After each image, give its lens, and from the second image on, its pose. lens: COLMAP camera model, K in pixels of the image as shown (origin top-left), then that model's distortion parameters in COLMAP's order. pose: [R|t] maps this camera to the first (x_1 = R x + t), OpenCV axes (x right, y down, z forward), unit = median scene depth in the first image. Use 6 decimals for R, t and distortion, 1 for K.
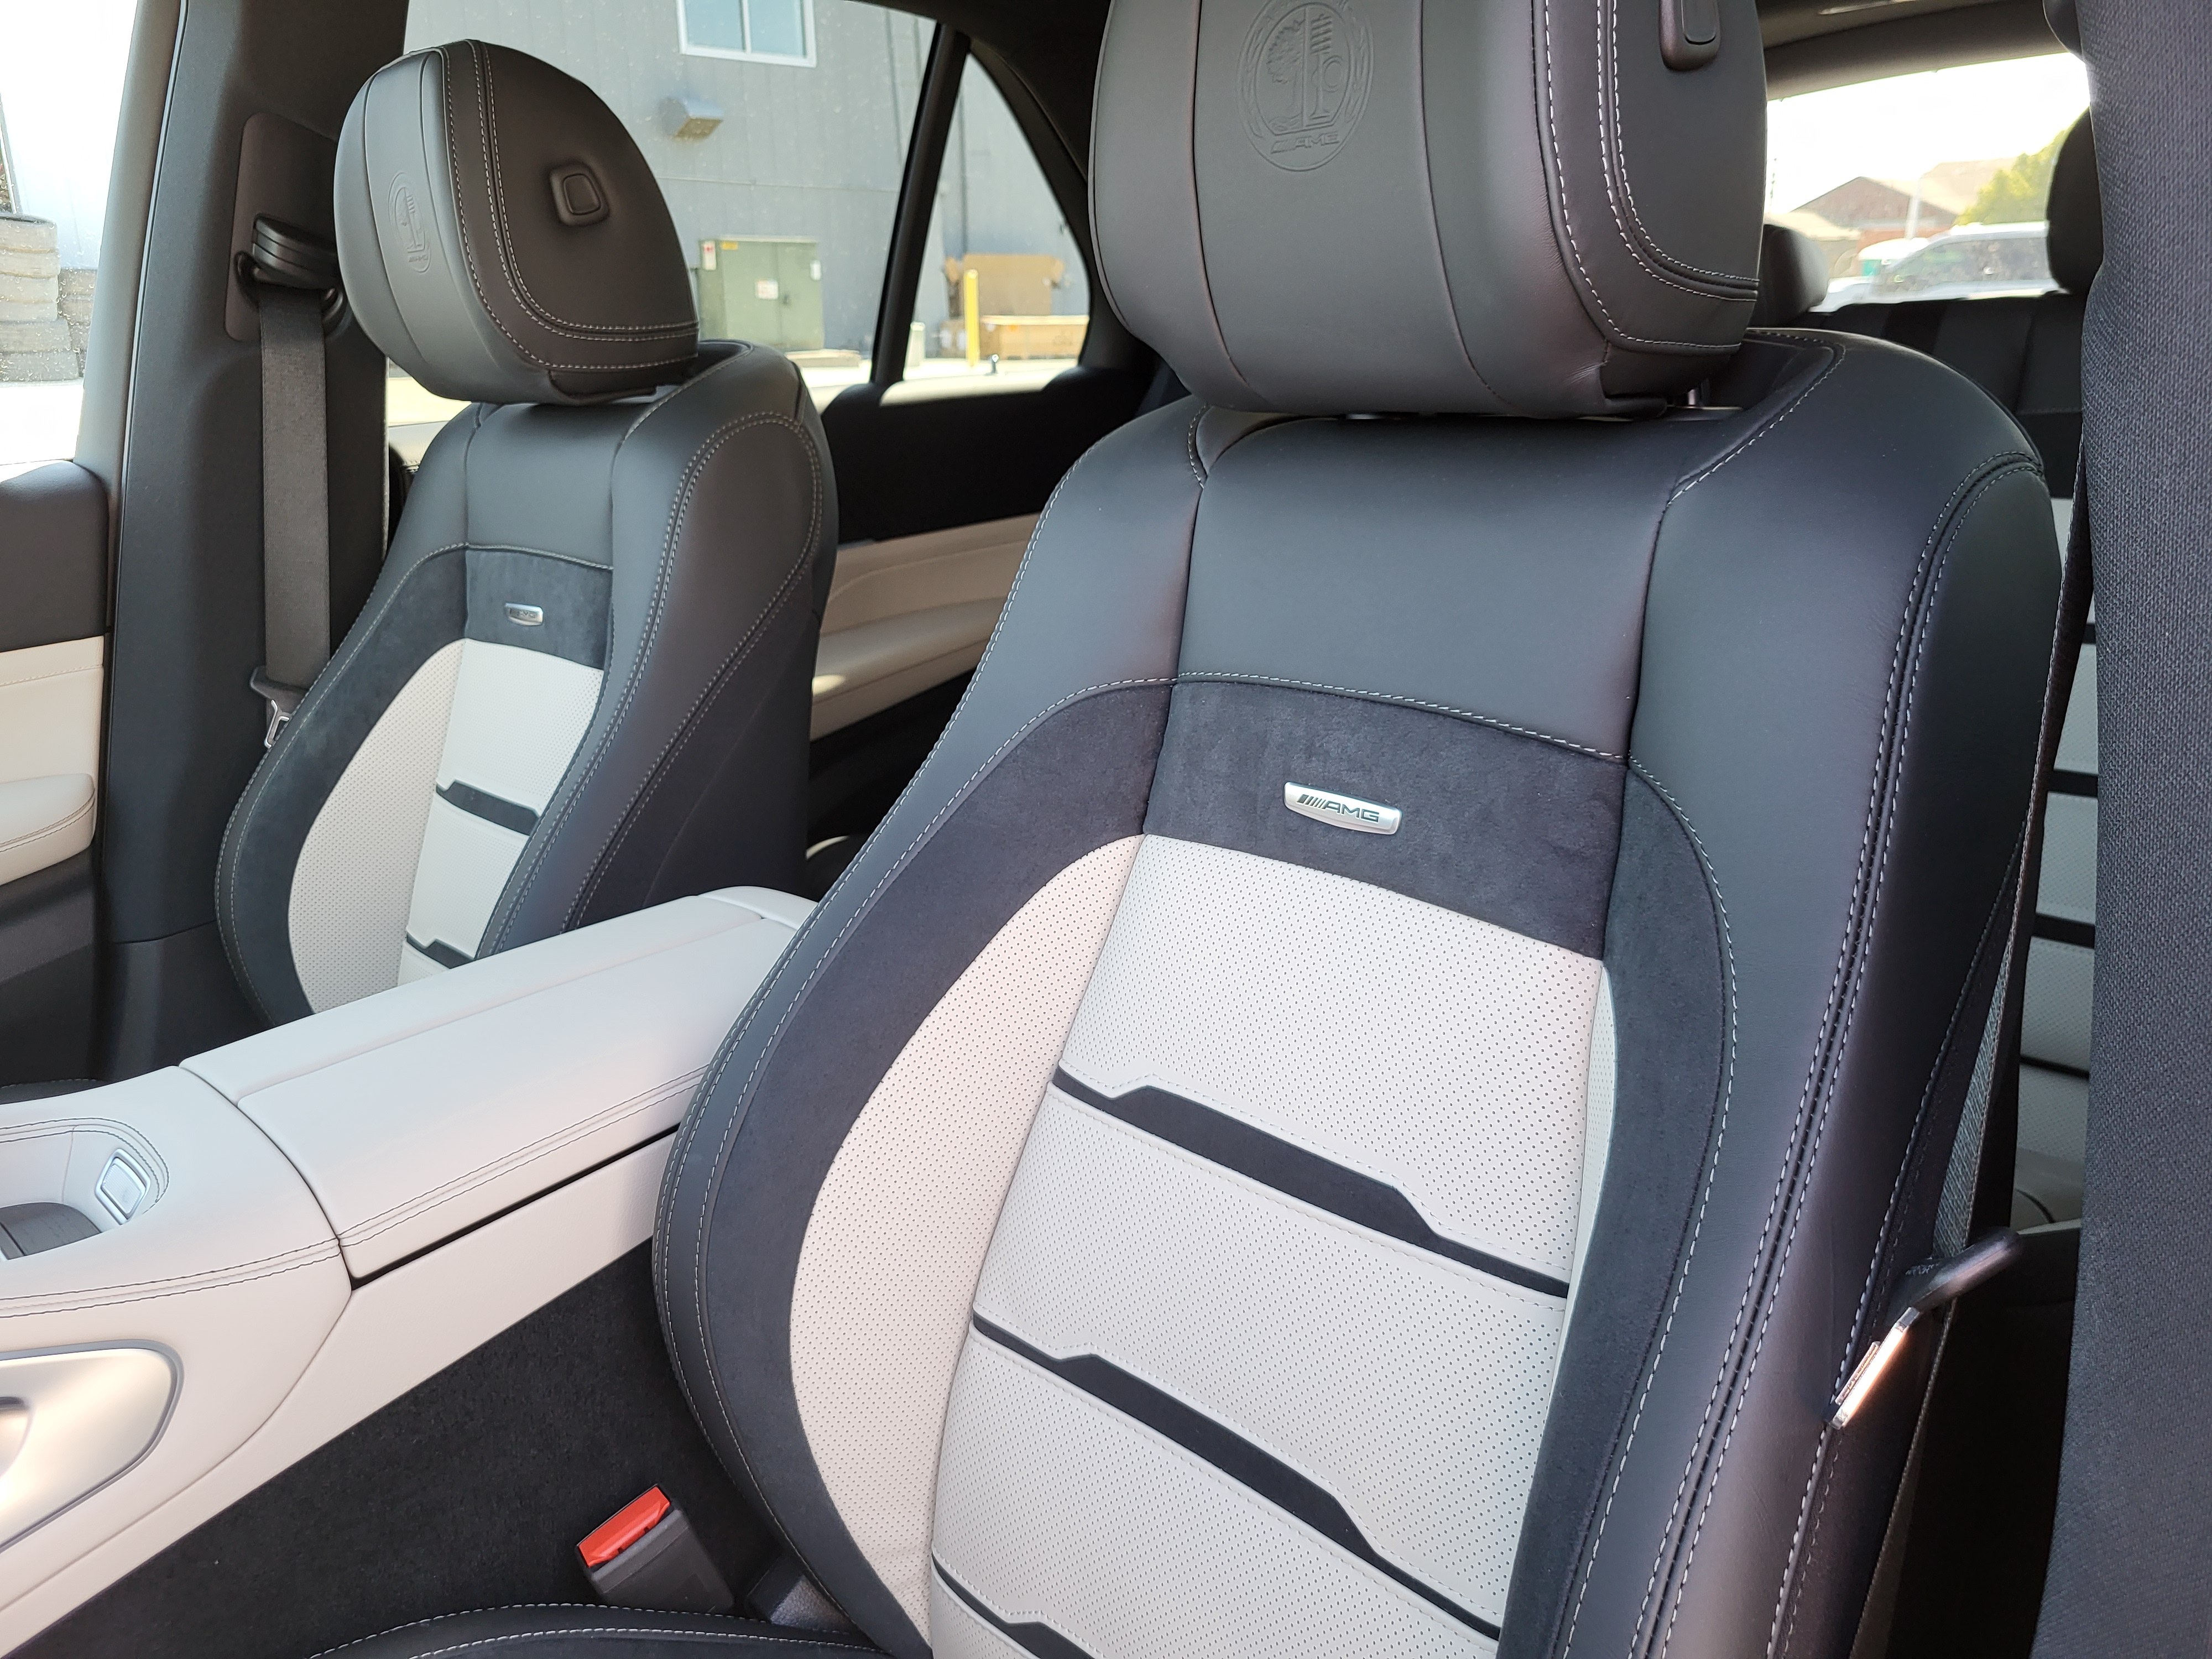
lens RADIAL K [[1693.1, 0, 1106.0], [0, 1693.1, 829.5], [0, 0, 1]] dist [0.042364, 0.001088]
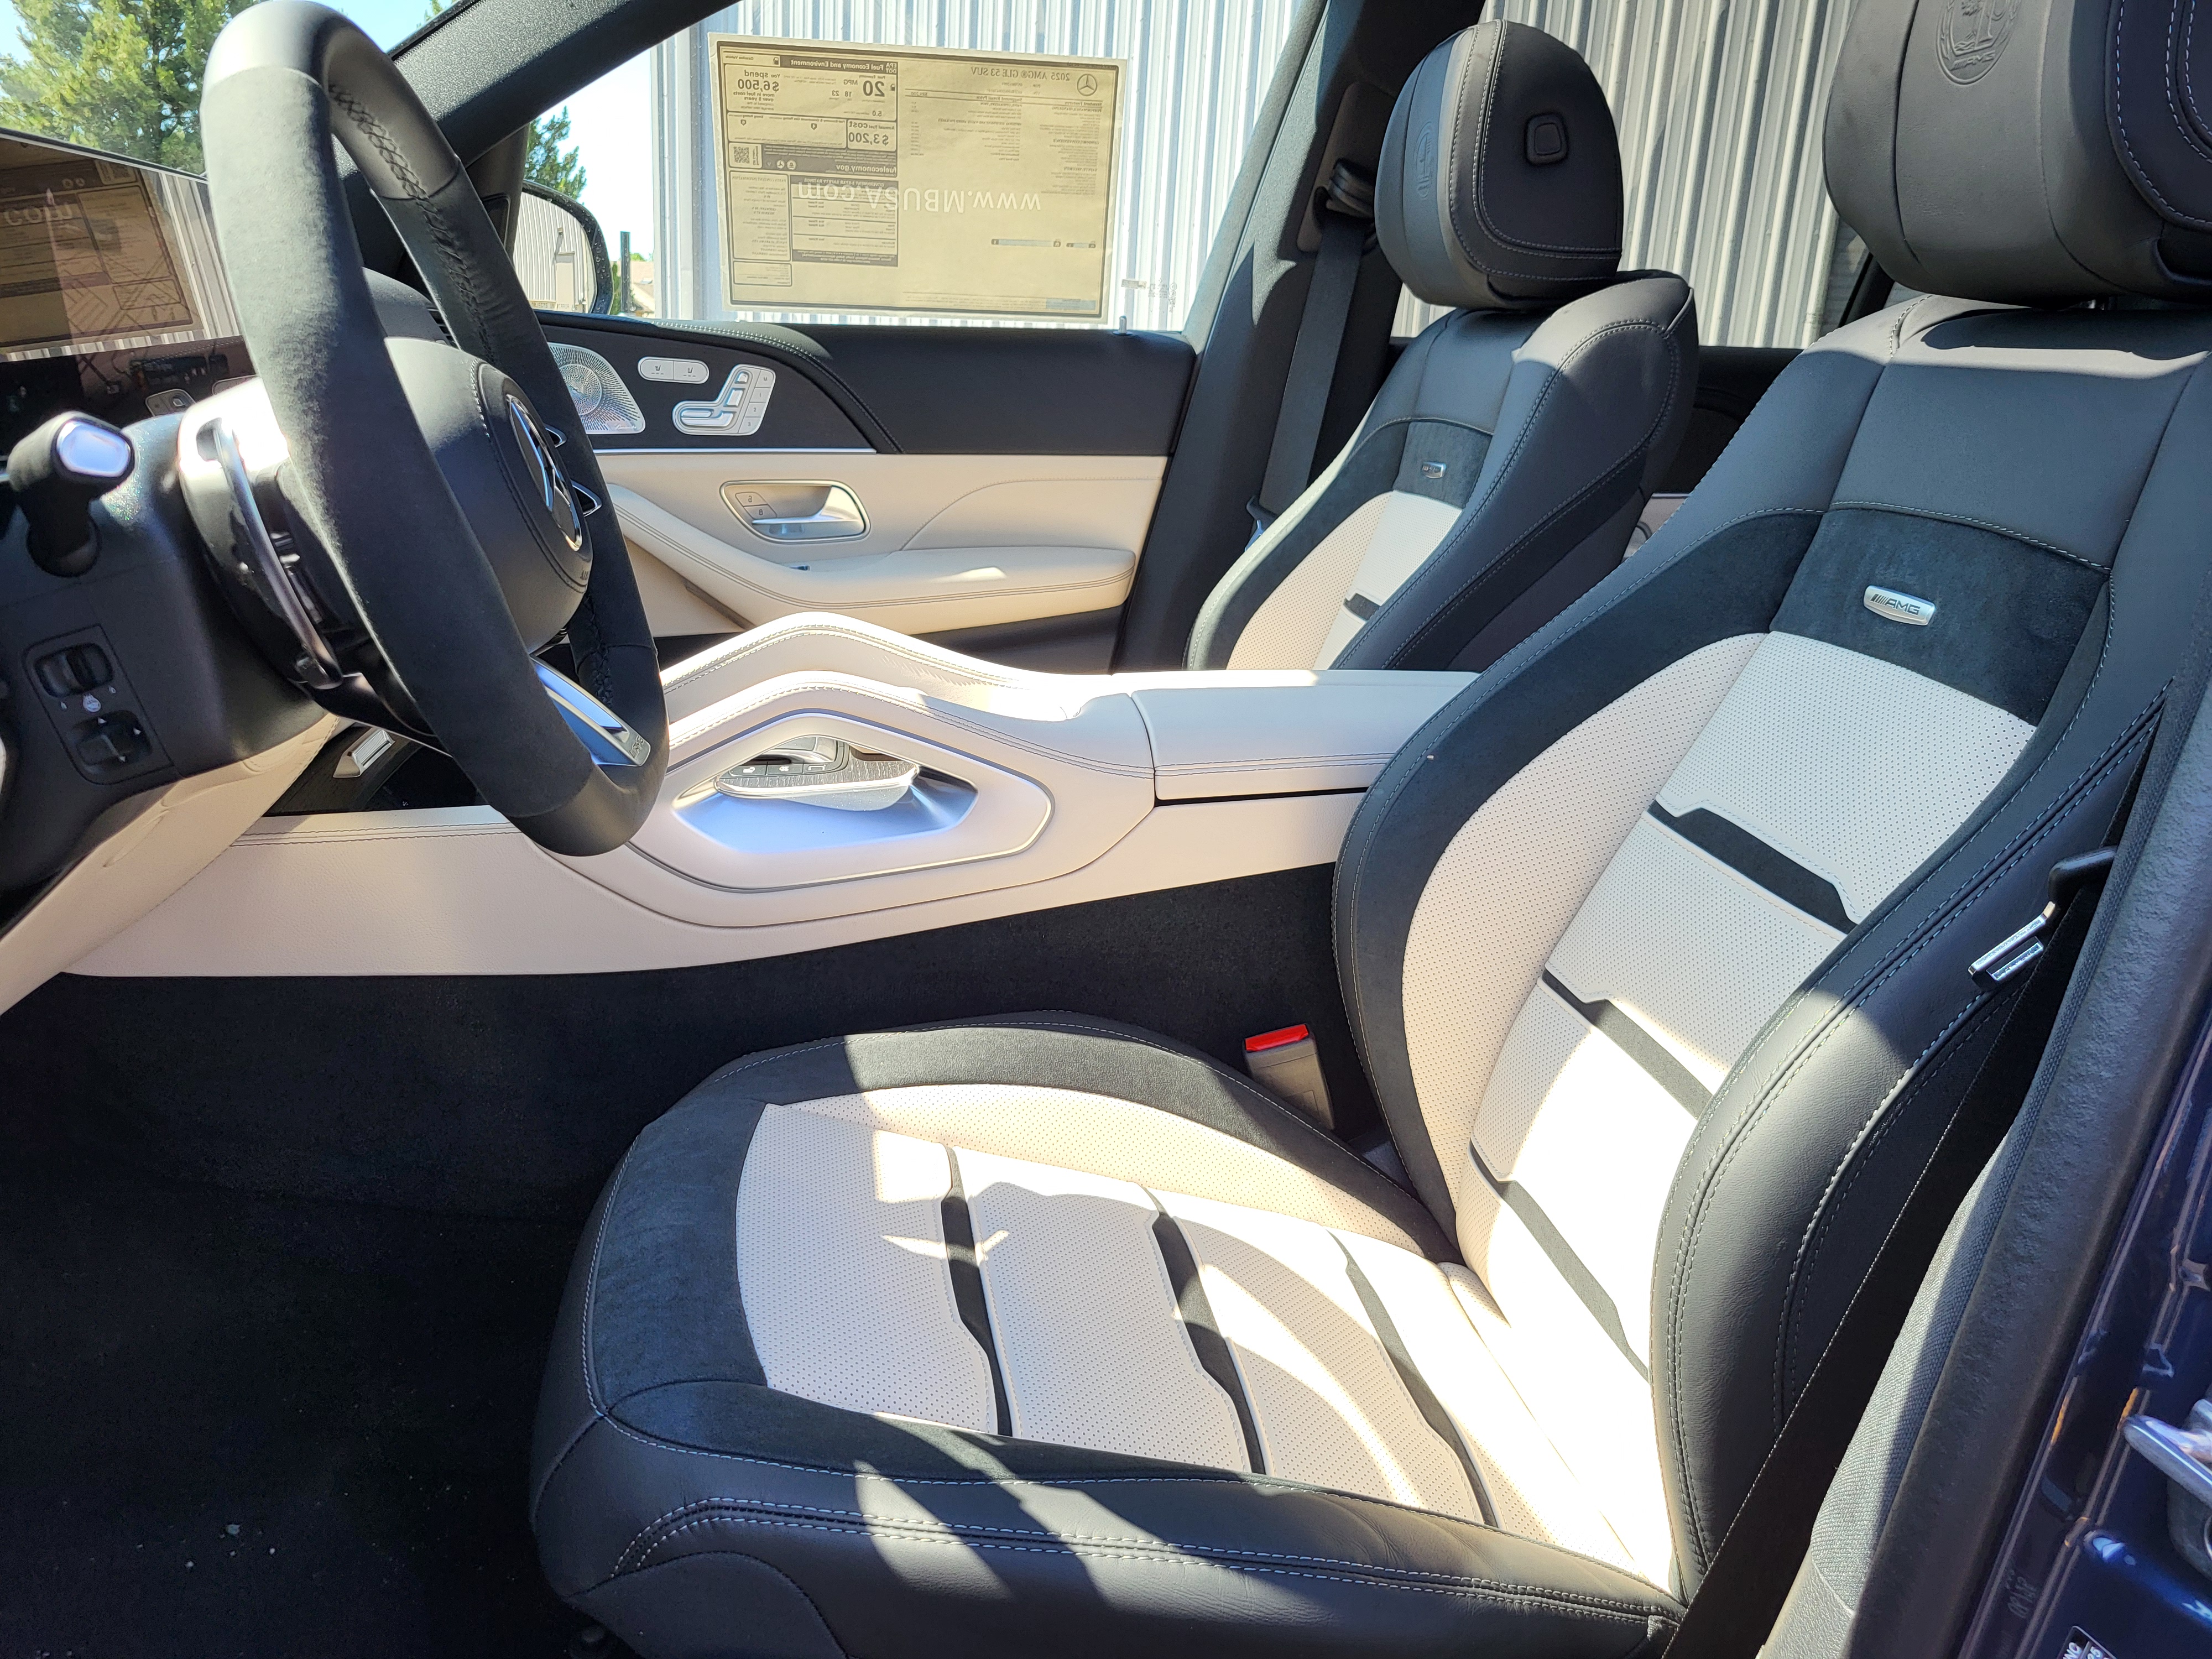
lens RADIAL K [[1693.1, 0, 1106.0], [0, 1693.1, 829.5], [0, 0, 1]] dist [0.042364, 0.001088]
pose [[0.815519, 0.234412, -0.529132, 0.356578], [-0.234321, 0.969746, 0.068465, 0.191874], [0.529172, 0.068152, 0.845773, -0.349815]]
